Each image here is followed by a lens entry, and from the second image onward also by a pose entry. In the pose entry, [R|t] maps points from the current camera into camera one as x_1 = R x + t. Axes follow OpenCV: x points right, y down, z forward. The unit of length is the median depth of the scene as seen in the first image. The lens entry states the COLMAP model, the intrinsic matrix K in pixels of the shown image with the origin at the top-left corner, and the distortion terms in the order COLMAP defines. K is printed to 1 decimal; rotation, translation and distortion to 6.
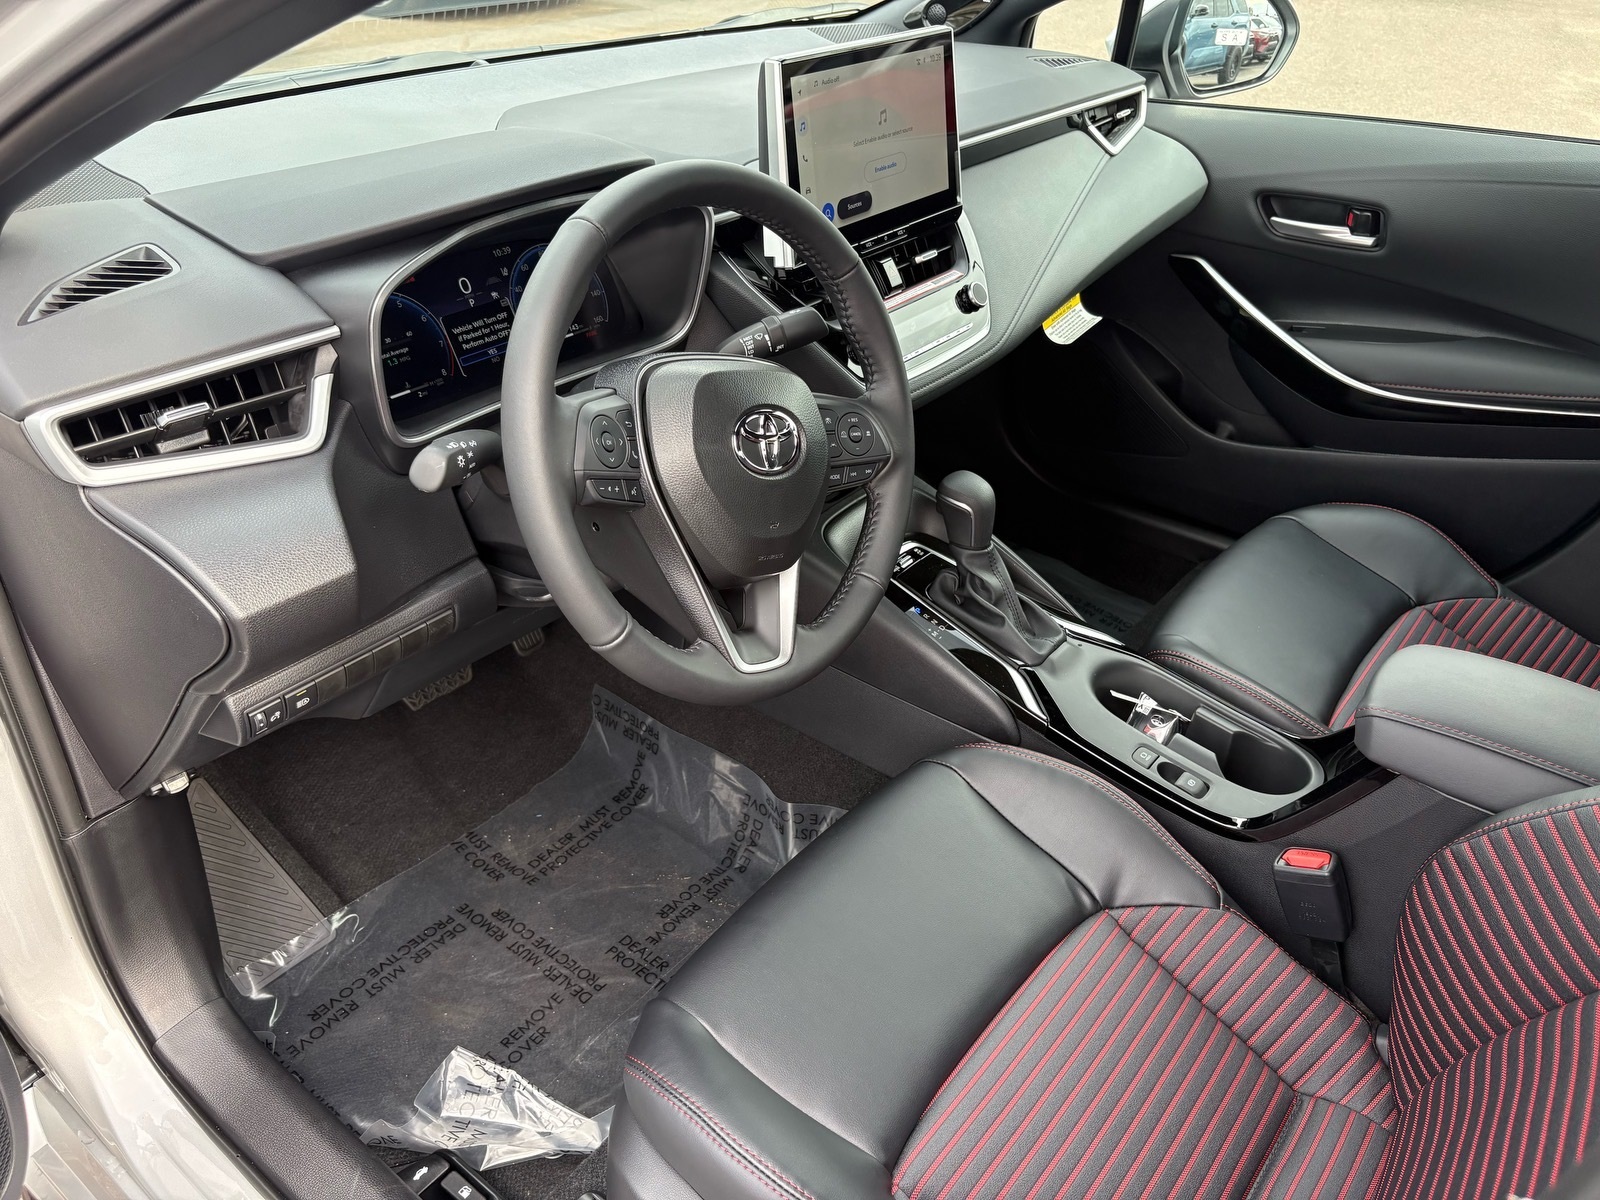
lens RADIAL K [[1214.5, 0, 825.5], [0, 1214.5, 594.3], [0, 0, 1]] dist [0.125230, -0.291487]
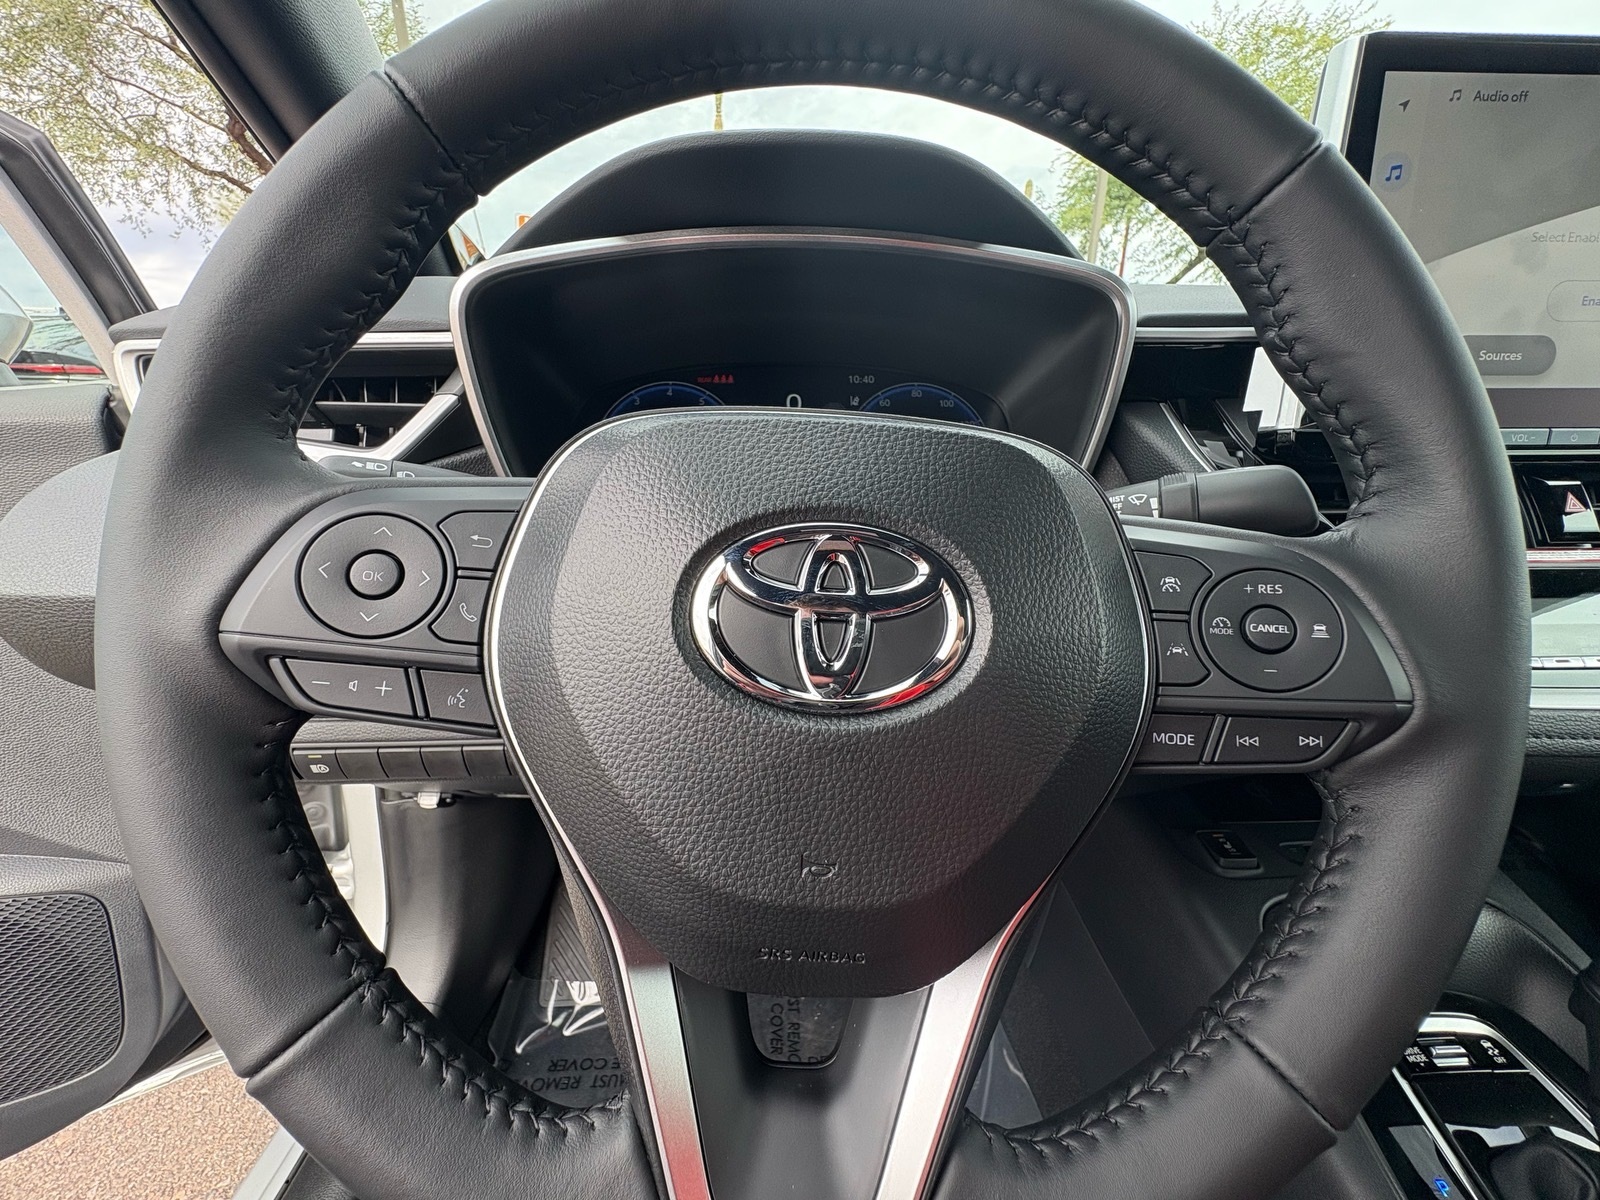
lens RADIAL K [[638.8, 0, 802.0], [0, 638.8, 596.5], [0, 0, 1]] dist [0.000094, 0.000205]
pose [[0.638009, 0.215351, -0.739302, 0.054288], [-0.398836, 0.913695, -0.078041, -0.080593], [0.658691, 0.344652, 0.668836, 0.627460]]
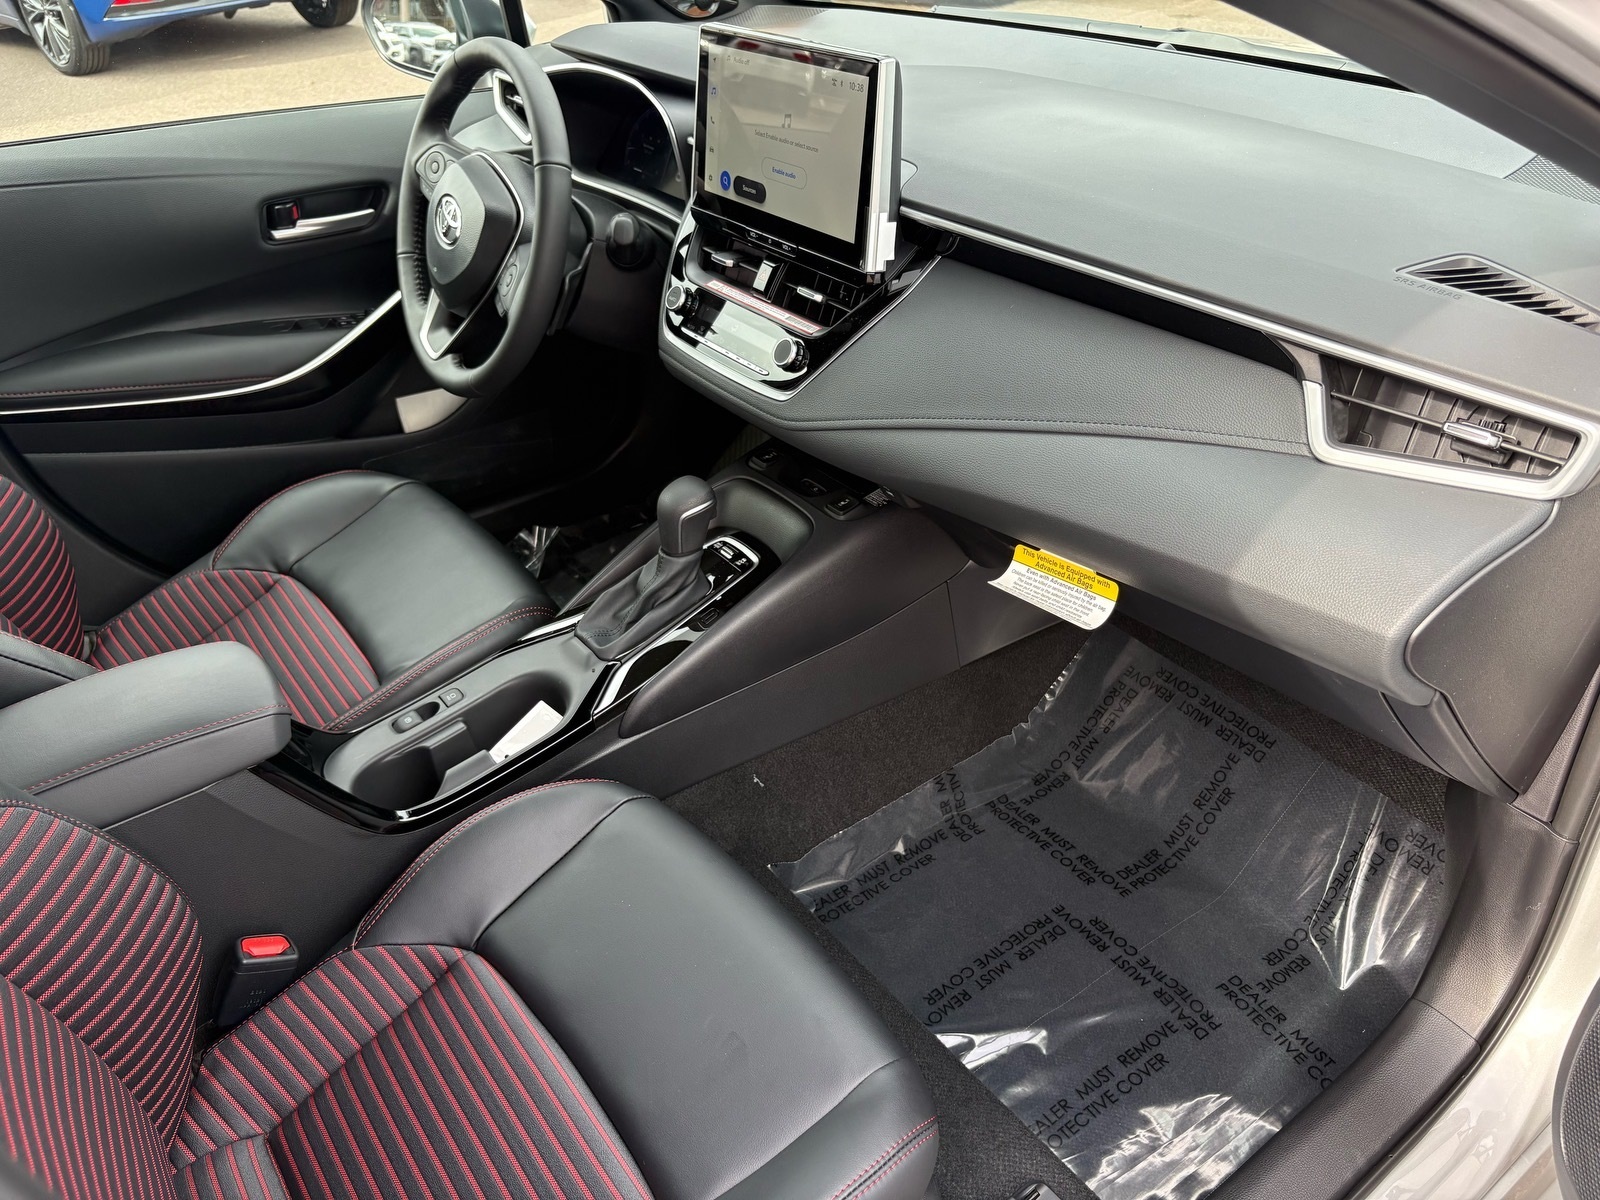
lens RADIAL K [[1205.1, 0, 800.9], [0, 1205.1, 605.3], [0, 0, 1]] dist [0.042544, -0.055787]
pose [[-0.270081, 0.531000, -0.803178, 0.958214], [-0.485395, 0.645331, 0.589865, -0.675367], [0.831534, 0.549170, 0.083453, 1.086290]]
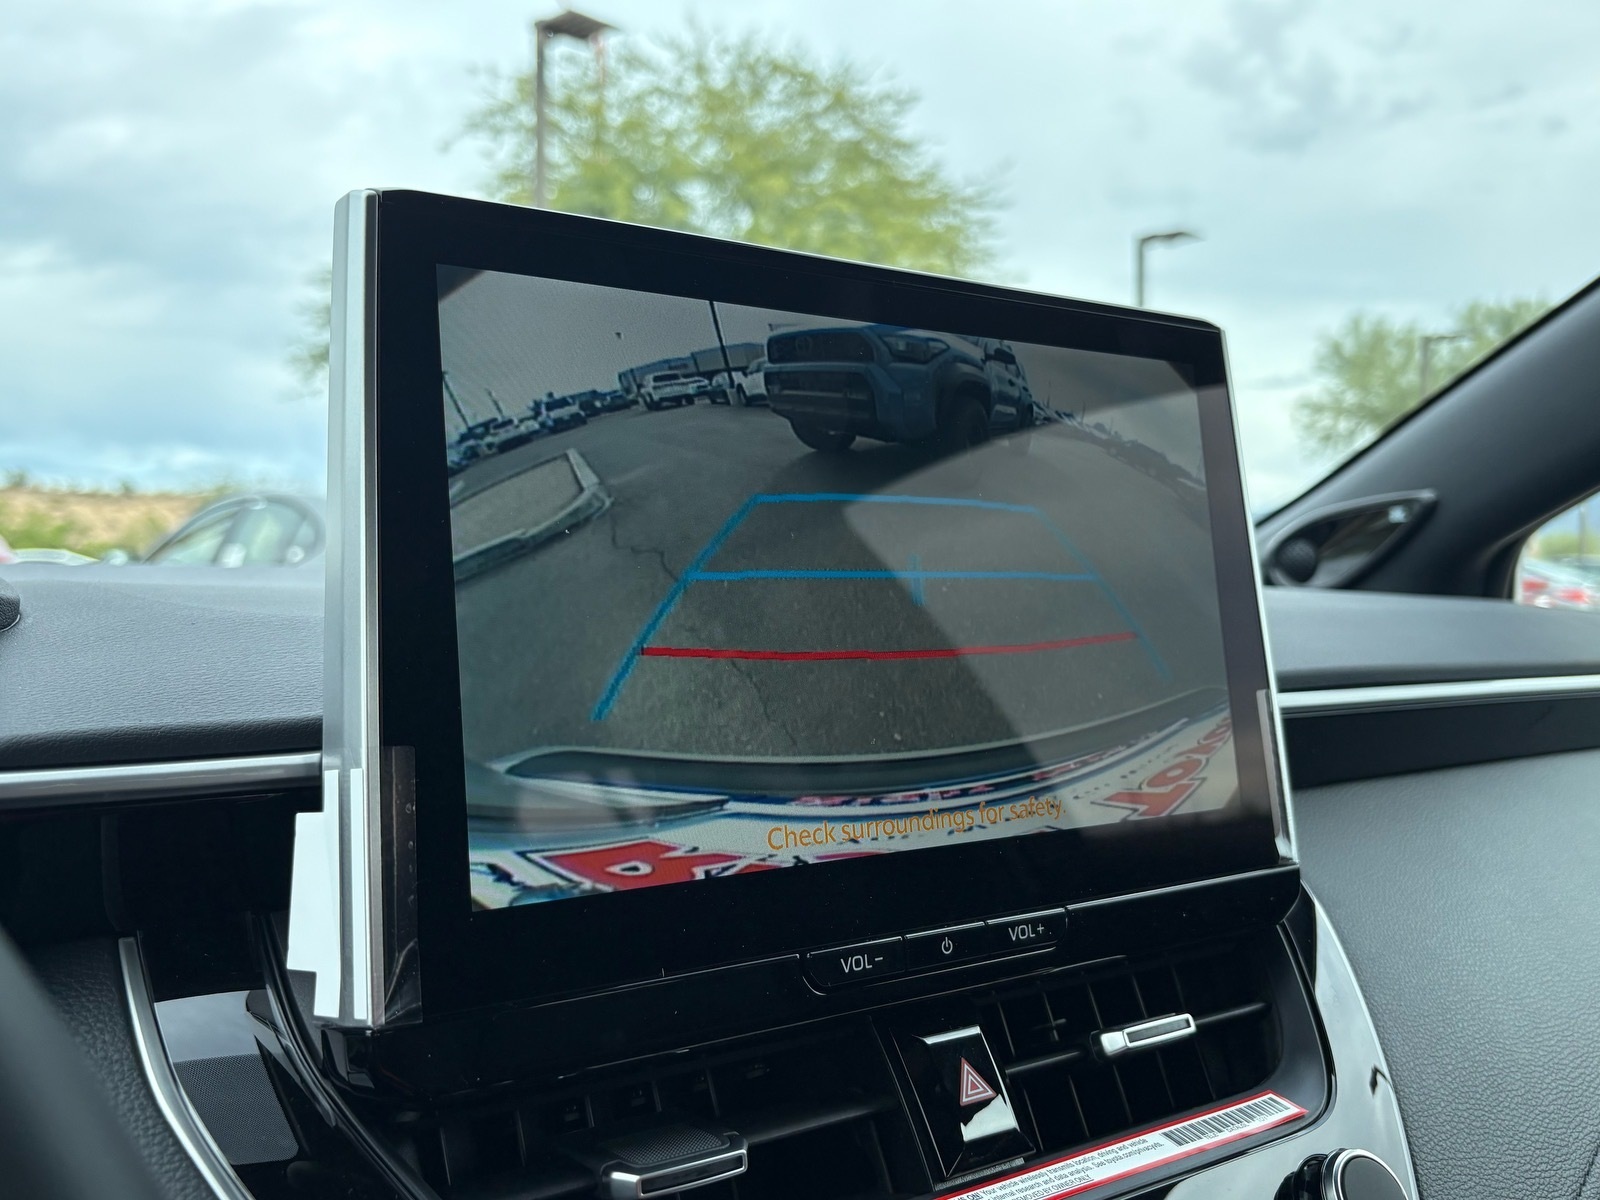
lens RADIAL K [[1411.3, 0, 800.0], [0, 1411.3, 600.0], [0, 0, 1]] dist [-0.072865, 0.095480]
pose [[0.948245, -0.020465, -0.316881, 0.112560], [-0.151315, 0.848215, -0.507578, -0.197522], [0.279170, 0.529257, 0.801219, 0.713023]]
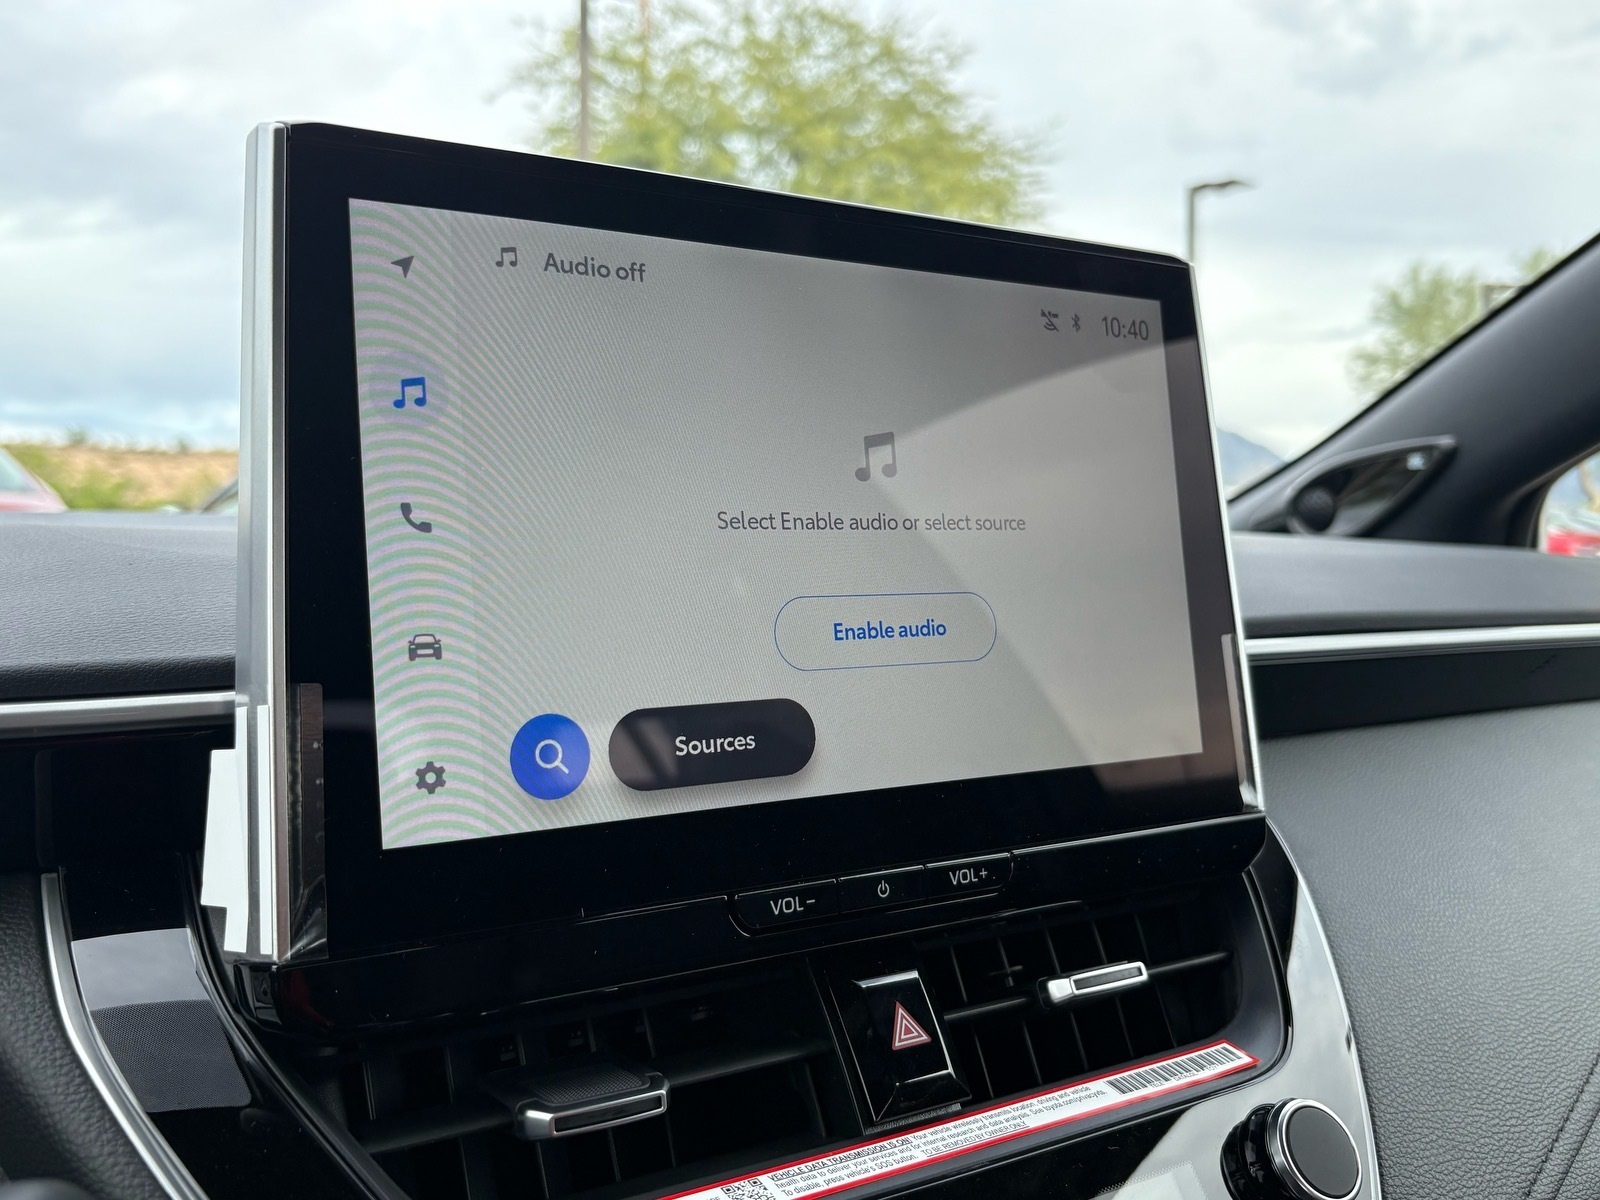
lens RADIAL K [[1408.7, 0, 802.8], [0, 1408.7, 588.3], [0, 0, 1]] dist [-0.034436, 0.016319]
pose [[0.937043, -0.012922, -0.348974, 0.133419], [-0.167804, 0.859721, -0.482412, -0.200096], [0.306254, 0.510600, 0.803427, 0.724023]]
